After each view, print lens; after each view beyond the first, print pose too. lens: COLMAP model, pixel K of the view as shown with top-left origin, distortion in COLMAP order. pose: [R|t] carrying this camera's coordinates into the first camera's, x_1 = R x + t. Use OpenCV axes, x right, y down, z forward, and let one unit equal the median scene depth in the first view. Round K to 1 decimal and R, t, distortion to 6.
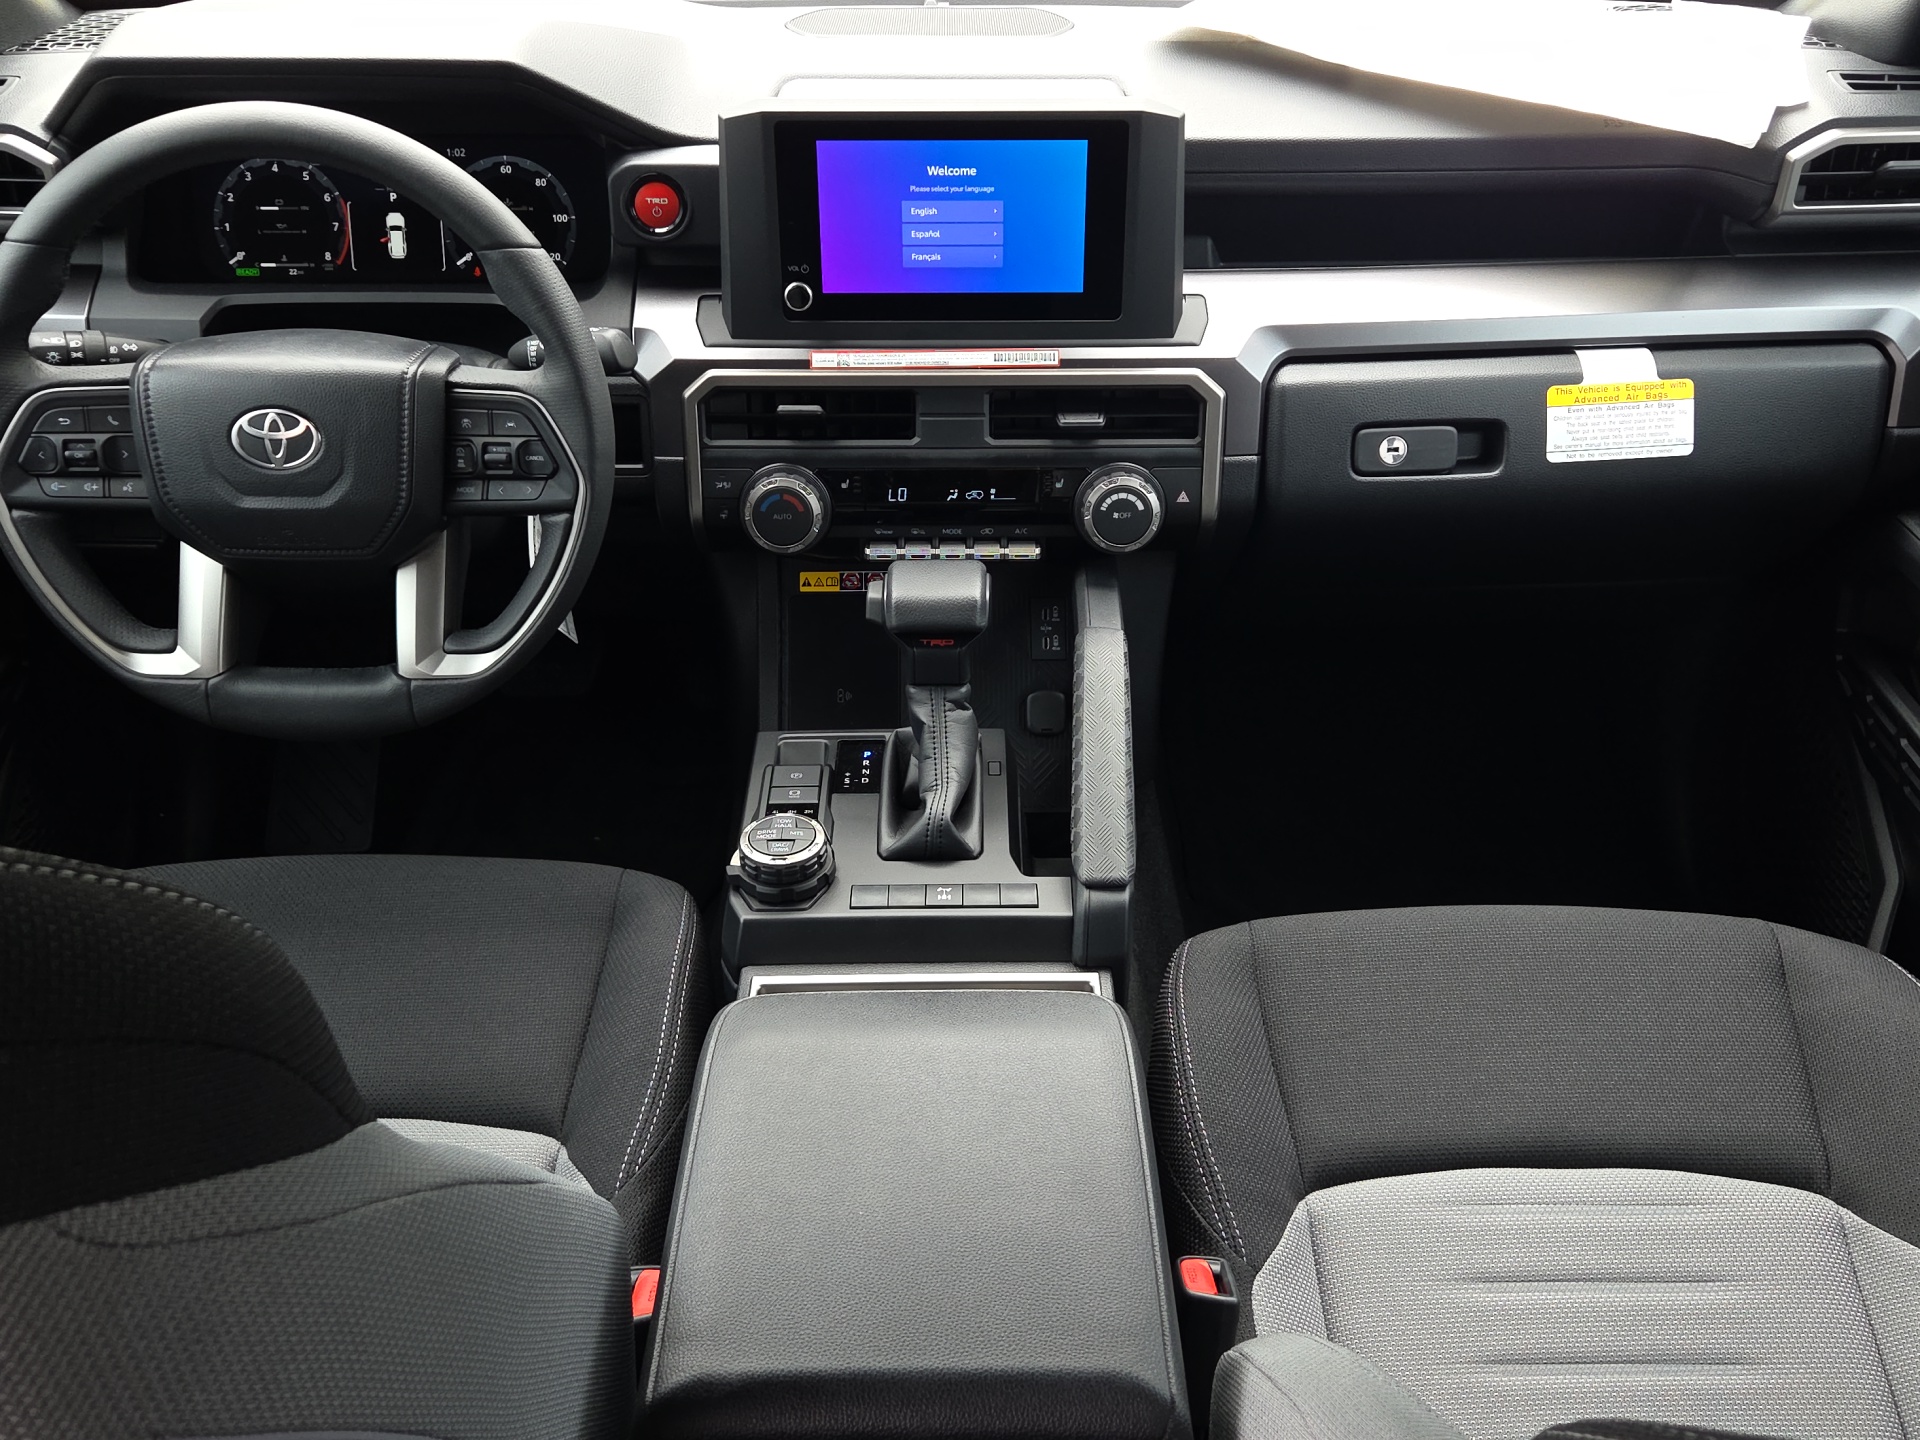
lens RADIAL K [[1753.7, 0, 960.7], [0, 1753.7, 699.7], [0, 0, 1]] dist [0.090954, -0.109943]
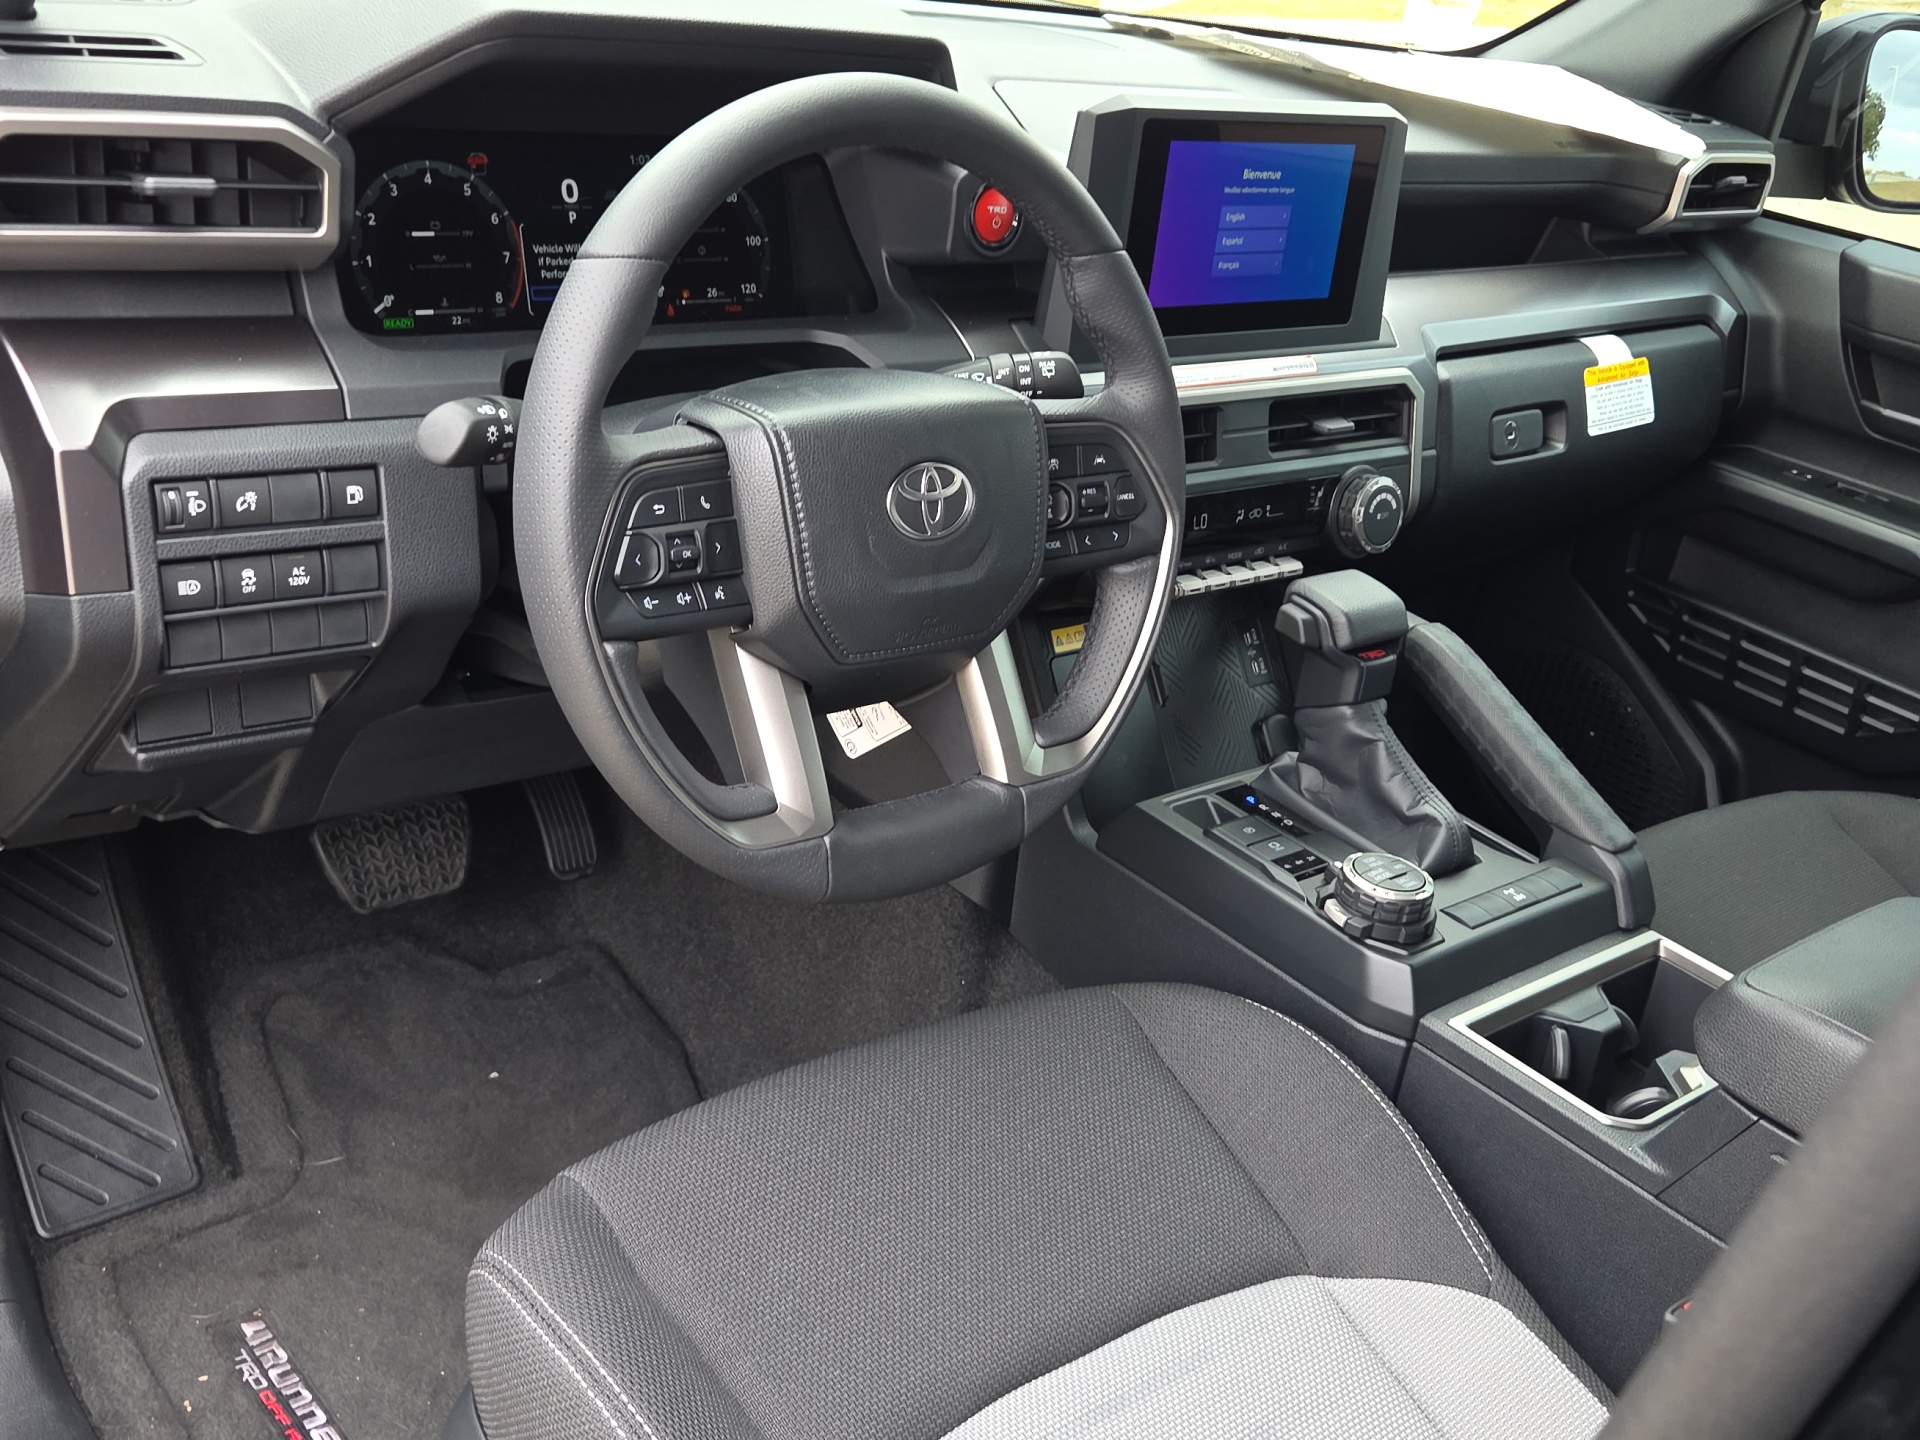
lens RADIAL K [[1983.6, 0, 960.0], [0, 1983.6, 720.0], [0, 0, 1]] dist [0.048911, -0.006130]
pose [[0.755094, -0.164585, 0.634622, -0.833721], [0.207009, 0.978311, 0.007412, -0.049947], [-0.622078, 0.125776, 0.772787, 0.292708]]
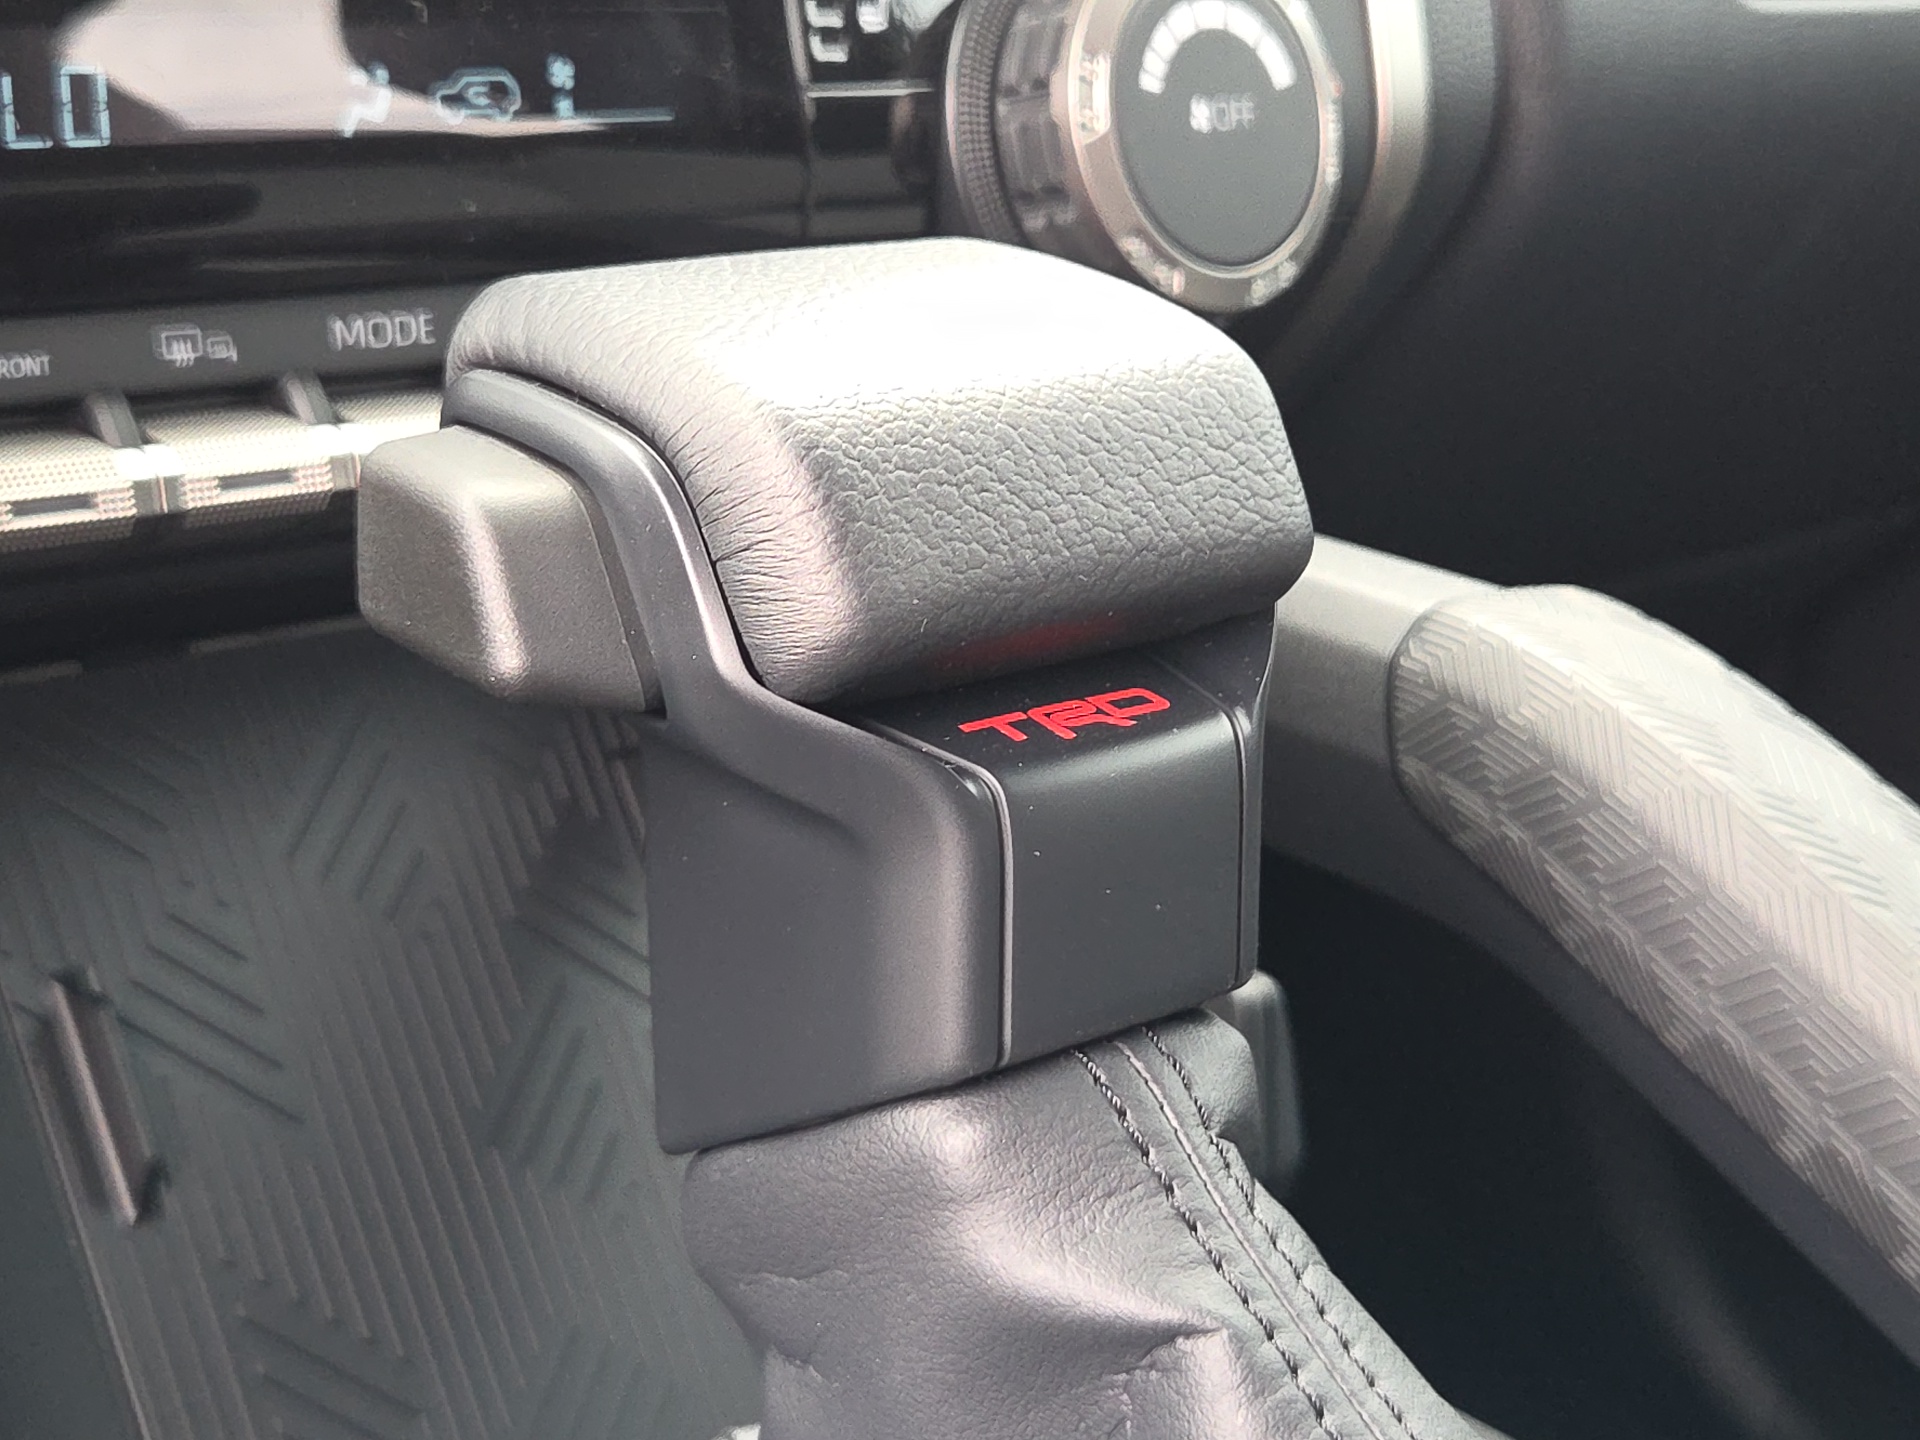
lens RADIAL K [[2919.7, 0, 959.7], [0, 2919.7, 674.5], [0, 0, 1]] dist [0.105492, -0.189834]
pose [[0.749350, -0.151104, 0.644703, -0.157015], [0.317294, 0.936501, -0.149301, -0.004733], [-0.581205, 0.316439, 0.749711, 0.793923]]
